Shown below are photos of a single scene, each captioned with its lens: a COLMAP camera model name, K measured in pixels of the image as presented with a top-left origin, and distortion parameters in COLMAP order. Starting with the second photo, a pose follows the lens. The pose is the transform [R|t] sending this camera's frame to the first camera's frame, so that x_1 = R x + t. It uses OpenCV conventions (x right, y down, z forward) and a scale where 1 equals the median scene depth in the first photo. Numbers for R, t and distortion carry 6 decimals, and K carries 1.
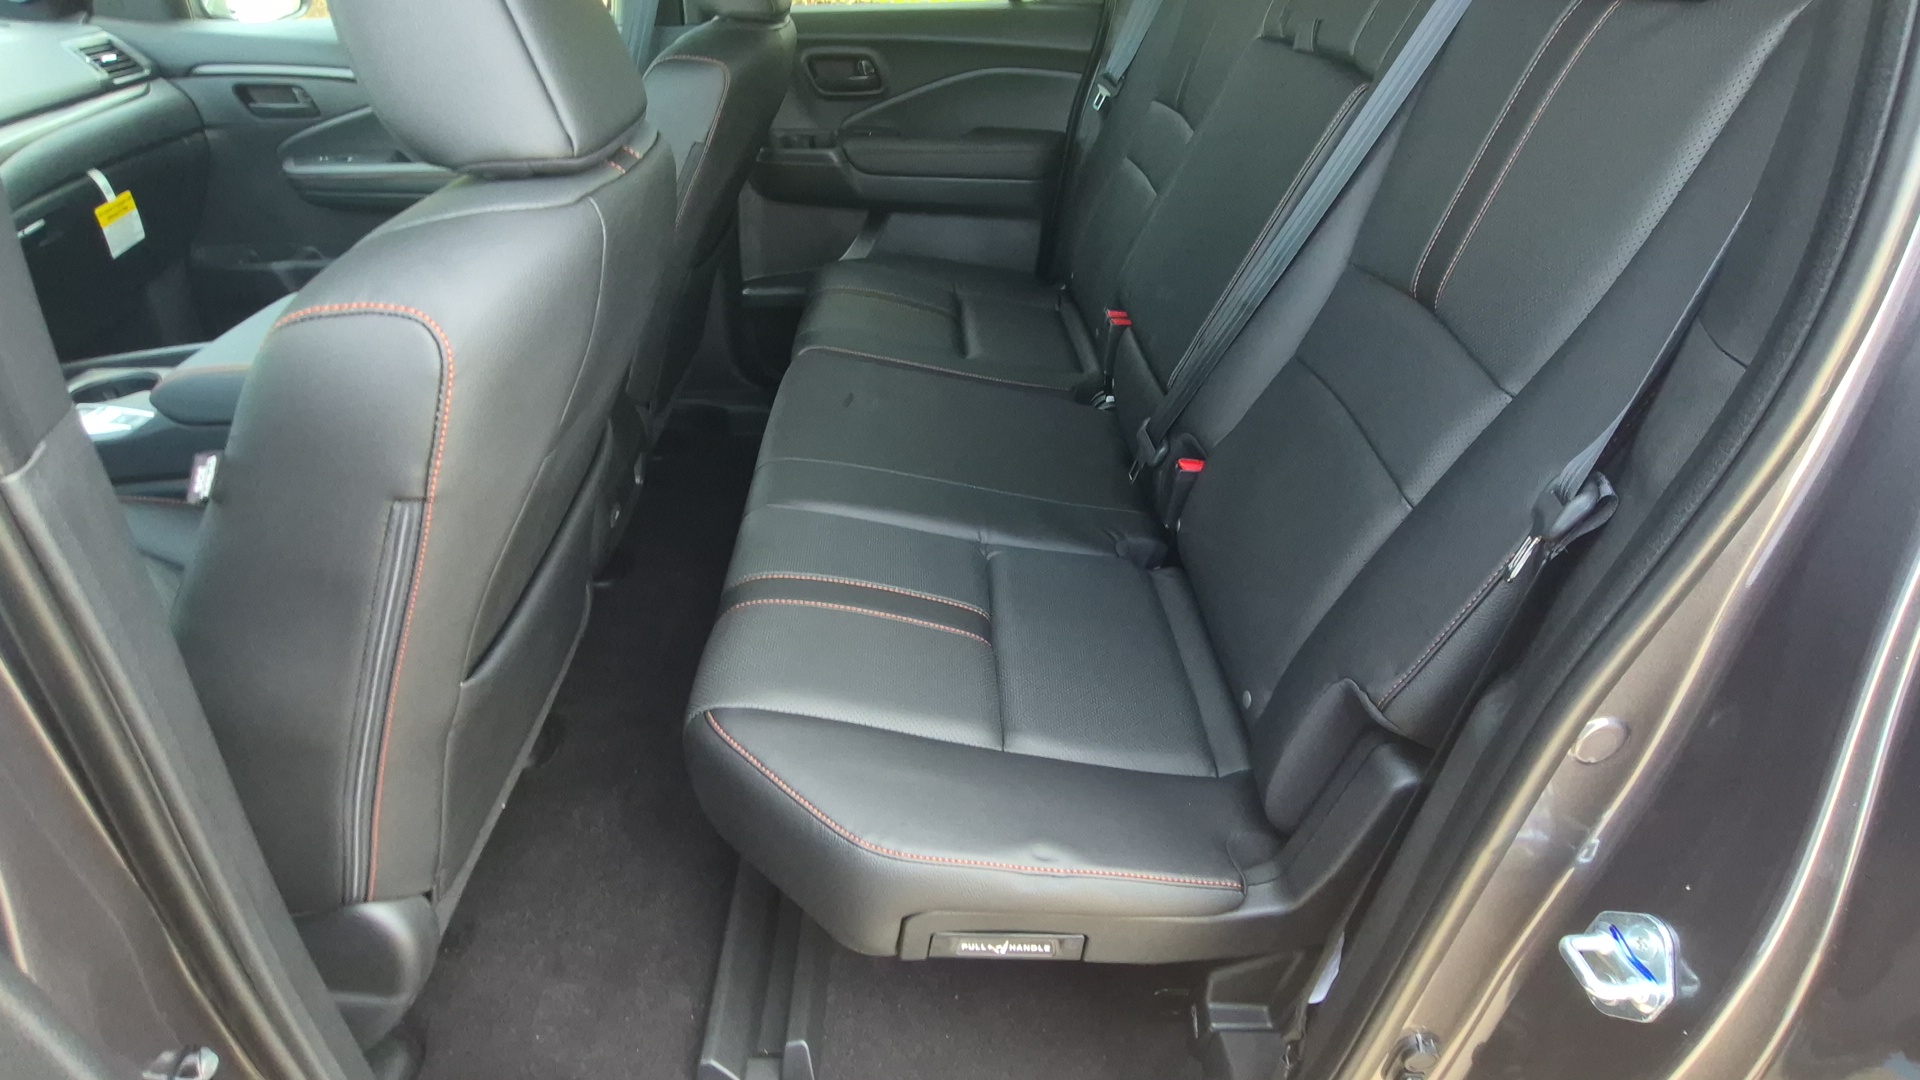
lens RADIAL K [[1019.3, 0, 961.6], [0, 1019.3, 545.4], [0, 0, 1]] dist [-0.014149, -0.000178]
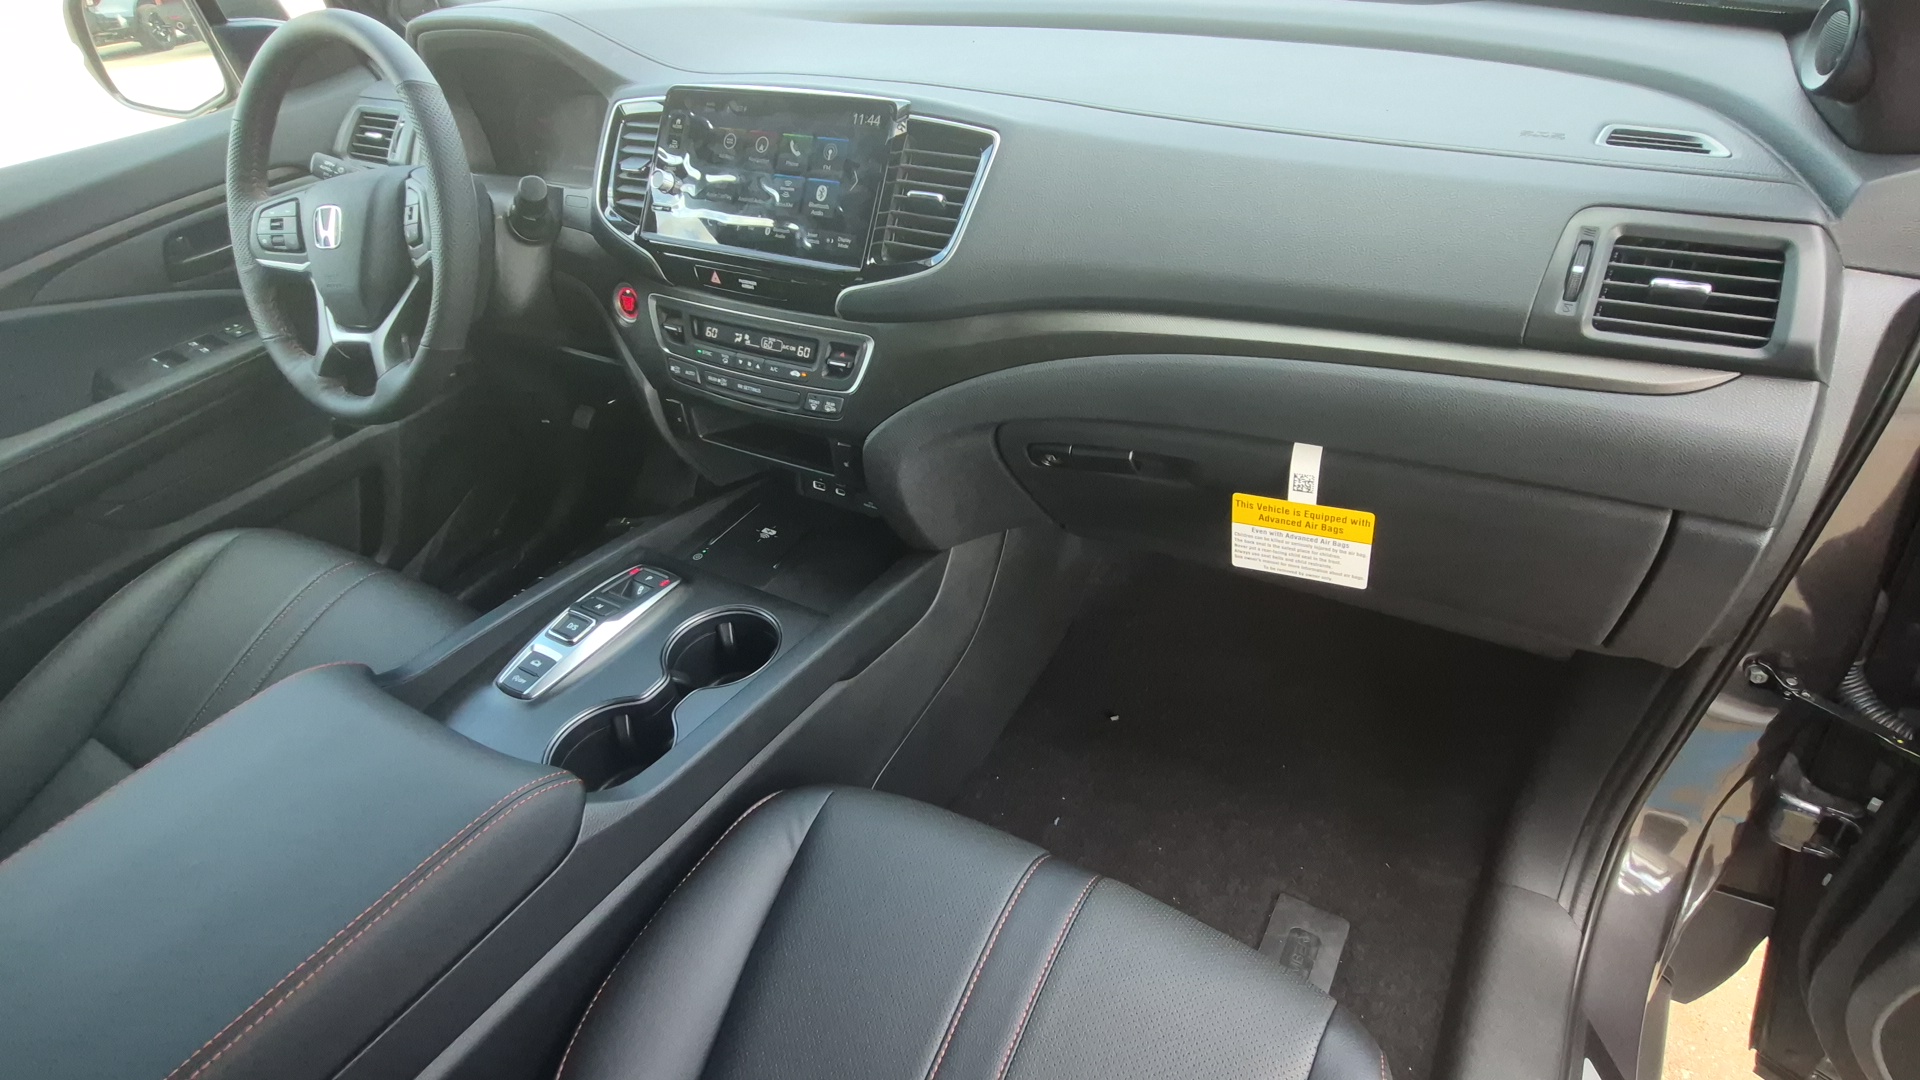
lens RADIAL K [[1019.3, 0, 961.8], [0, 1019.3, 539.1], [0, 0, 1]] dist [-0.014149, -0.000178]
pose [[-0.529683, 0.540252, -0.653883, -0.376282], [-0.385599, 0.533267, 0.752954, -0.560279], [0.755480, 0.650964, -0.074142, 0.811472]]
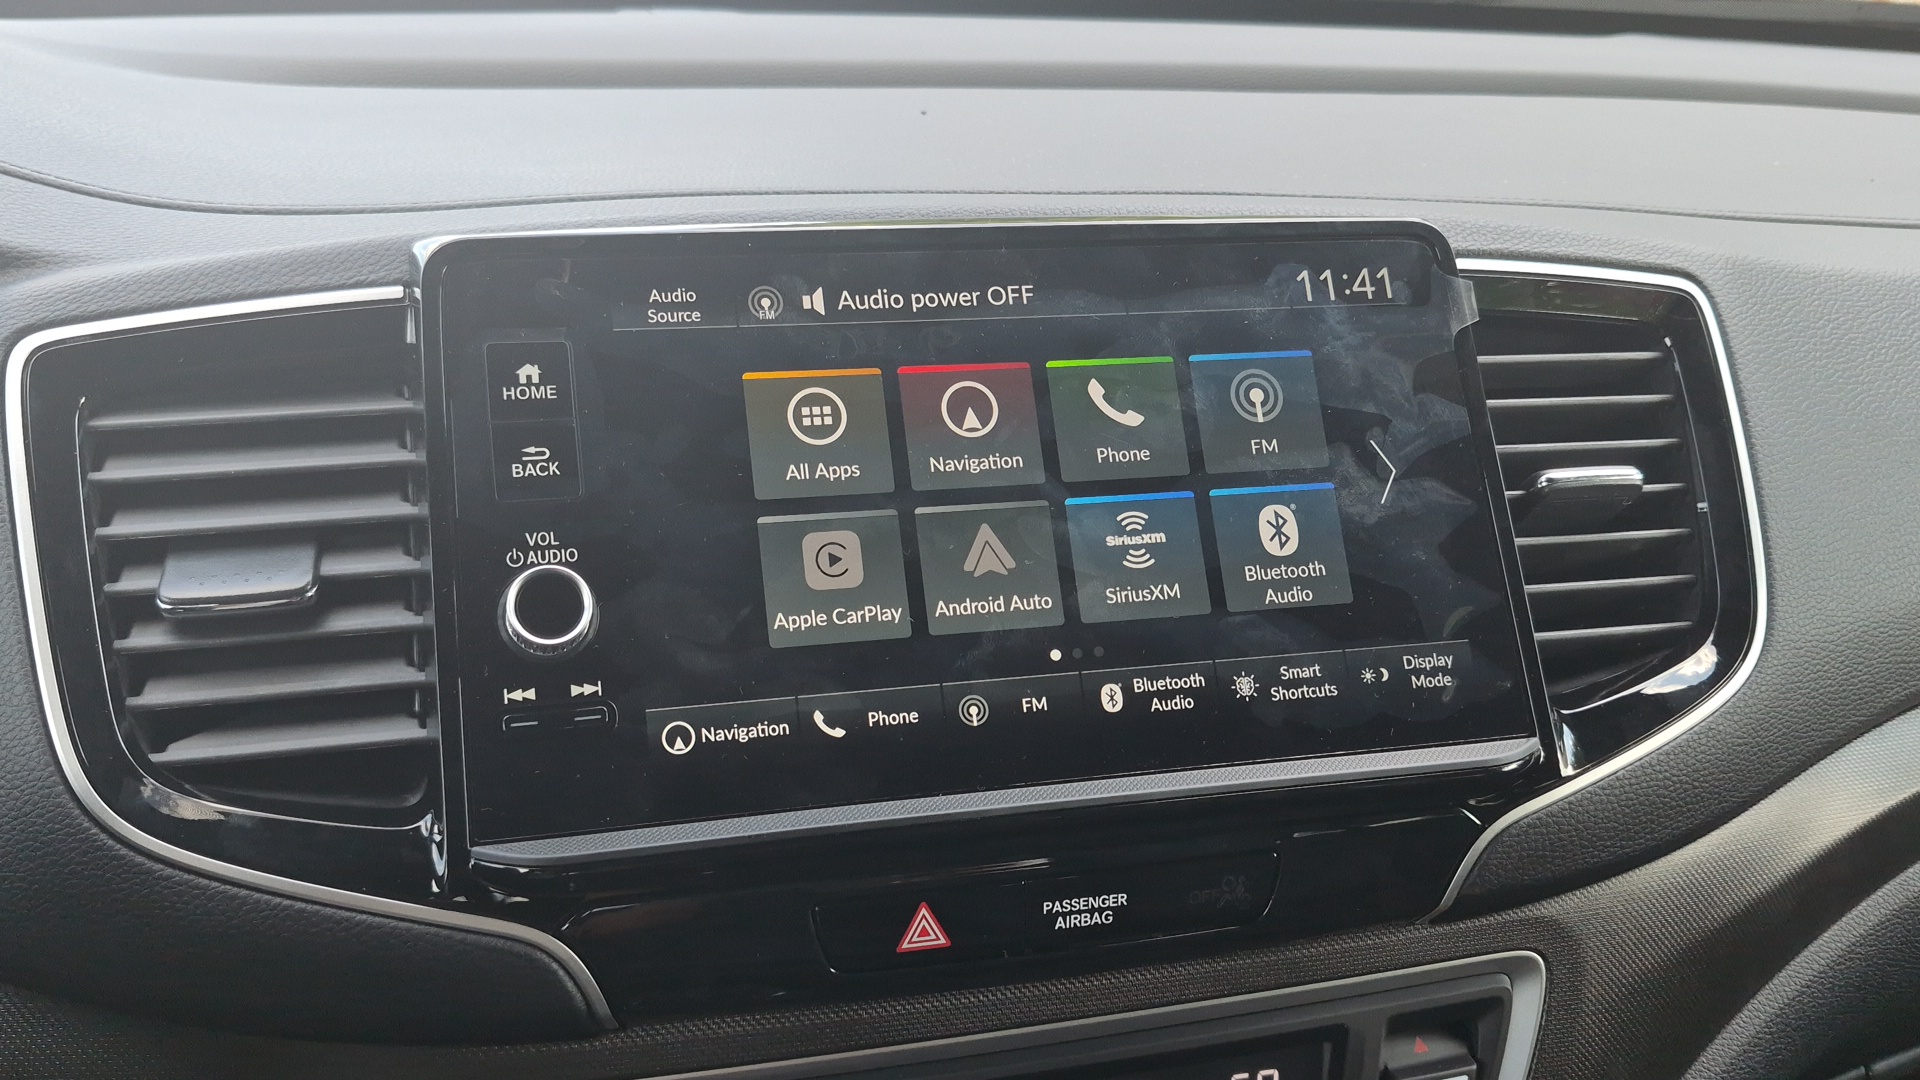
lens RADIAL K [[1834.1, 0, 945.0], [0, 1834.1, 547.1], [0, 0, 1]] dist [0.092600, 0.000000]
pose [[0.248240, 0.360634, -0.899066, -0.520352], [-0.546860, 0.818251, 0.177225, -0.289247], [0.799575, 0.447669, 0.400340, 0.495453]]
